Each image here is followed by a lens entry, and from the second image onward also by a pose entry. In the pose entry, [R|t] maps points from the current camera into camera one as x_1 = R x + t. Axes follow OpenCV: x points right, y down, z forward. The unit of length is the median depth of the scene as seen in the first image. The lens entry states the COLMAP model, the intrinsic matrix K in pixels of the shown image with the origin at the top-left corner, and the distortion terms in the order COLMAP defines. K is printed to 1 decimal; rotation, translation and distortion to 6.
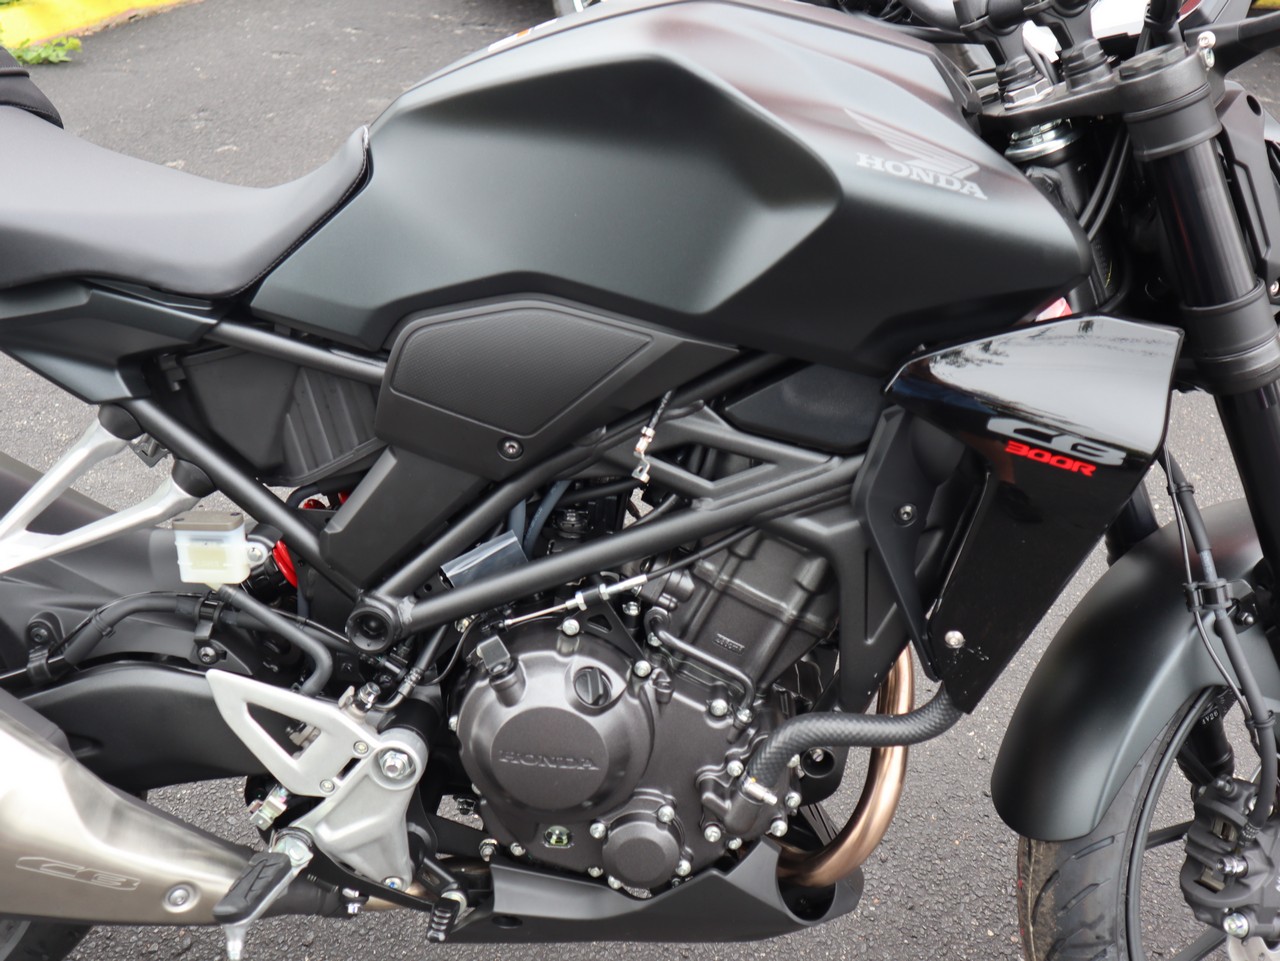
lens RADIAL K [[1410.0, 0, 638.1], [0, 1410.0, 486.3], [0, 0, 1]] dist [-0.053336, 0.139152]
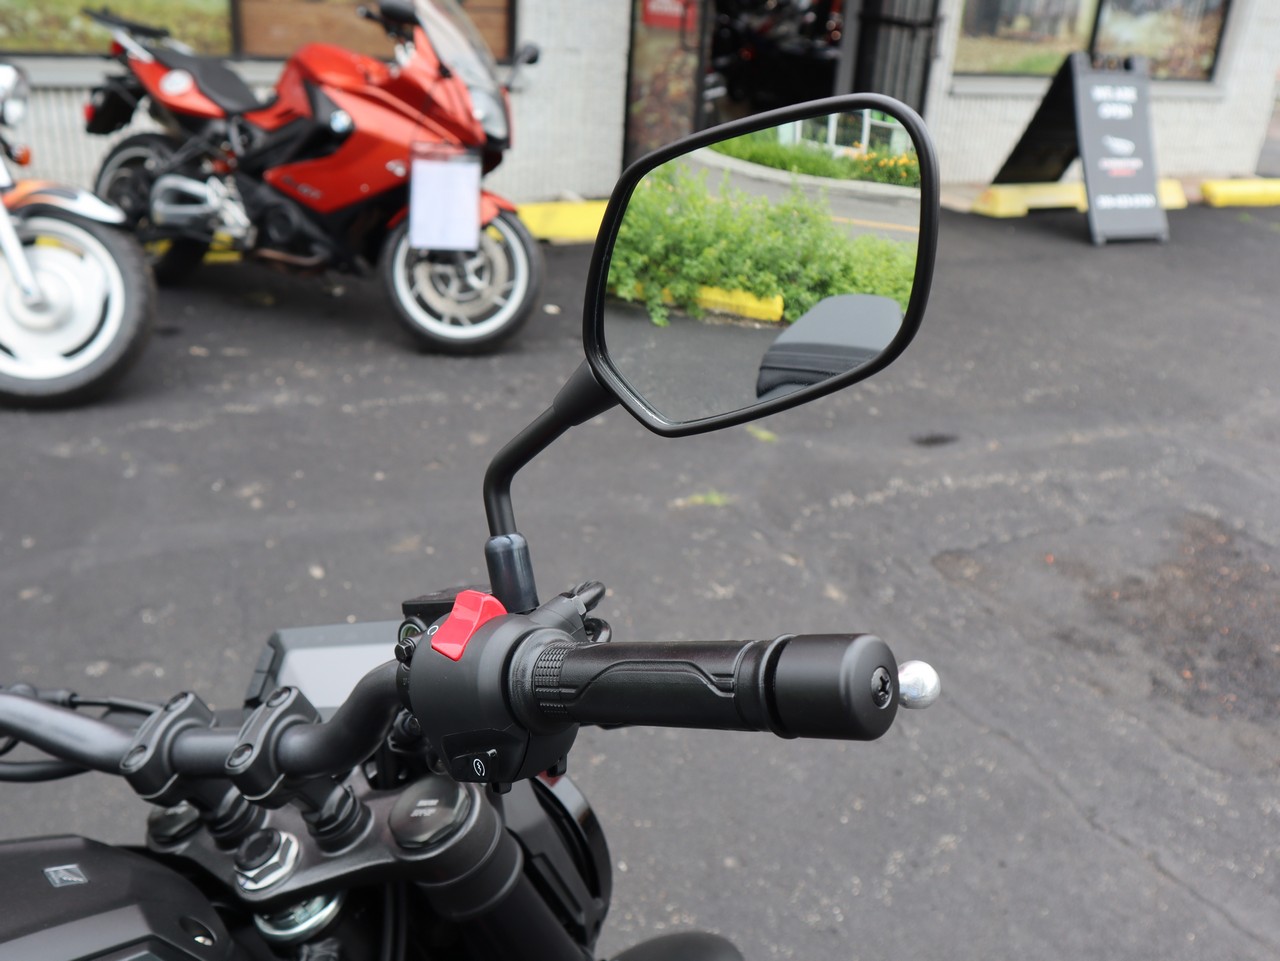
lens RADIAL K [[1129.5, 0, 650.0], [0, 1129.5, 481.3], [0, 0, 1]] dist [-0.094137, 0.095066]
pose [[0.684563, -0.265316, 0.678955, 0.064297], [0.315105, 0.947599, 0.052586, -0.424427], [-0.657329, 0.177944, 0.732294, 0.374818]]
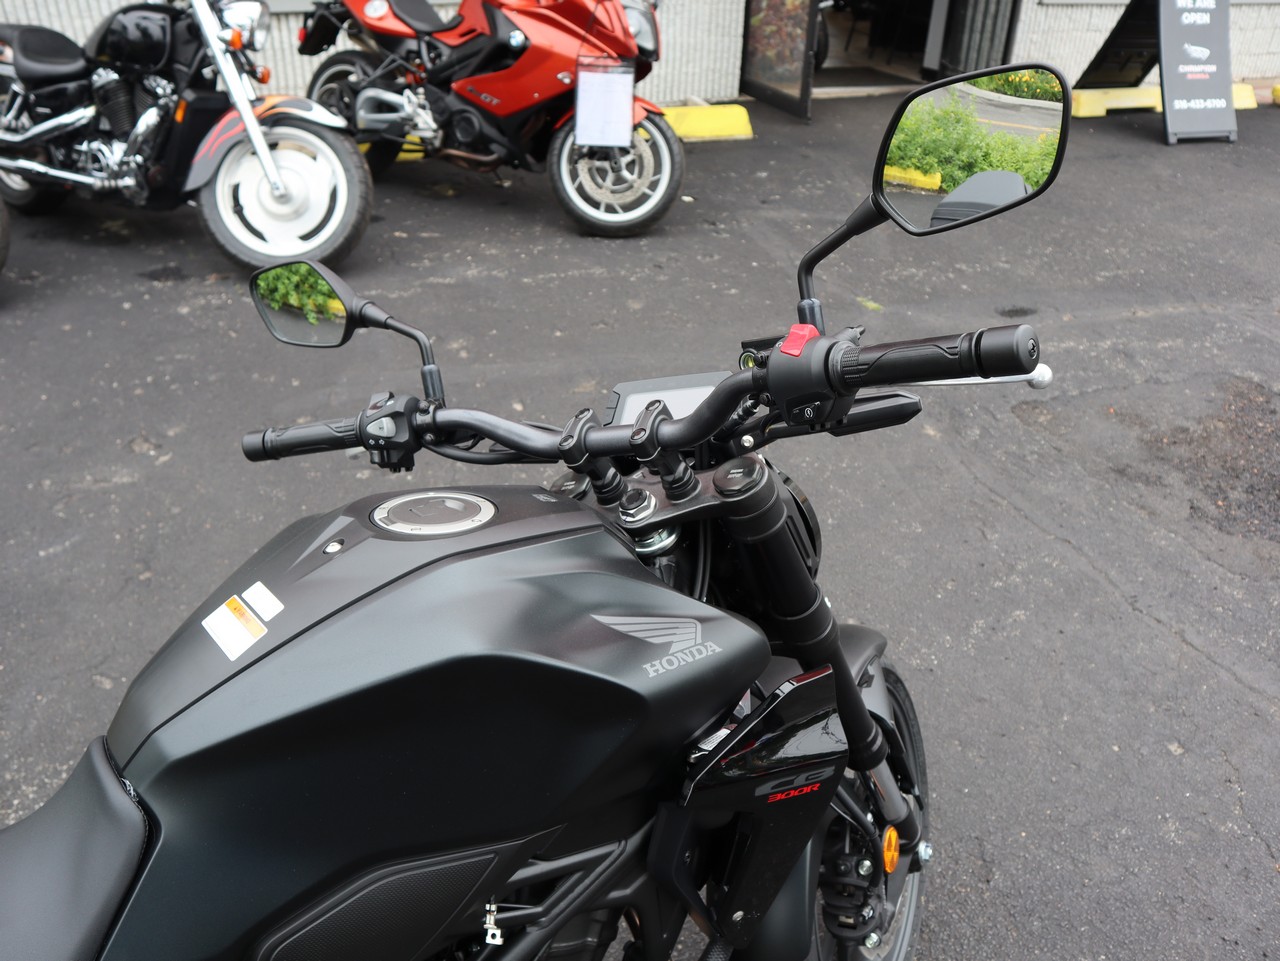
lens RADIAL K [[1011.4, 0, 643.8], [0, 1011.4, 486.6], [0, 0, 1]] dist [-0.126521, 0.090012]
pose [[0.750390, -0.330392, 0.572499, -0.231554], [0.308709, 0.941028, 0.138439, -0.407550], [-0.584477, 0.072852, 0.808133, 0.239935]]
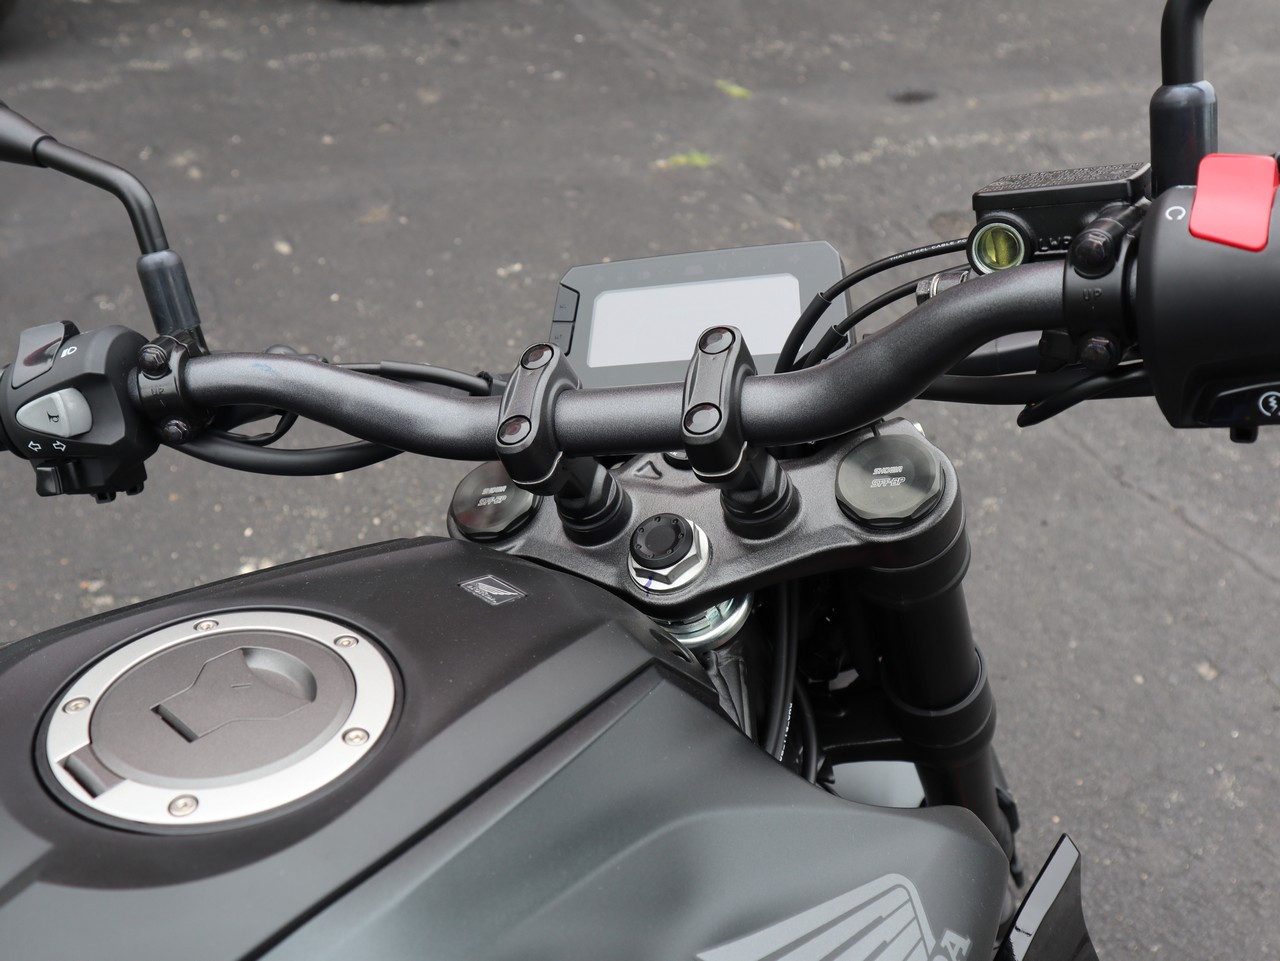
lens RADIAL K [[1122.8, 0, 648.1], [0, 1122.8, 484.3], [0, 0, 1]] dist [-0.096391, 0.092730]
pose [[0.603171, -0.471390, 0.643410, -0.015974], [0.318279, 0.881911, 0.347753, -0.455761], [-0.731358, -0.004971, 0.681976, 0.661883]]
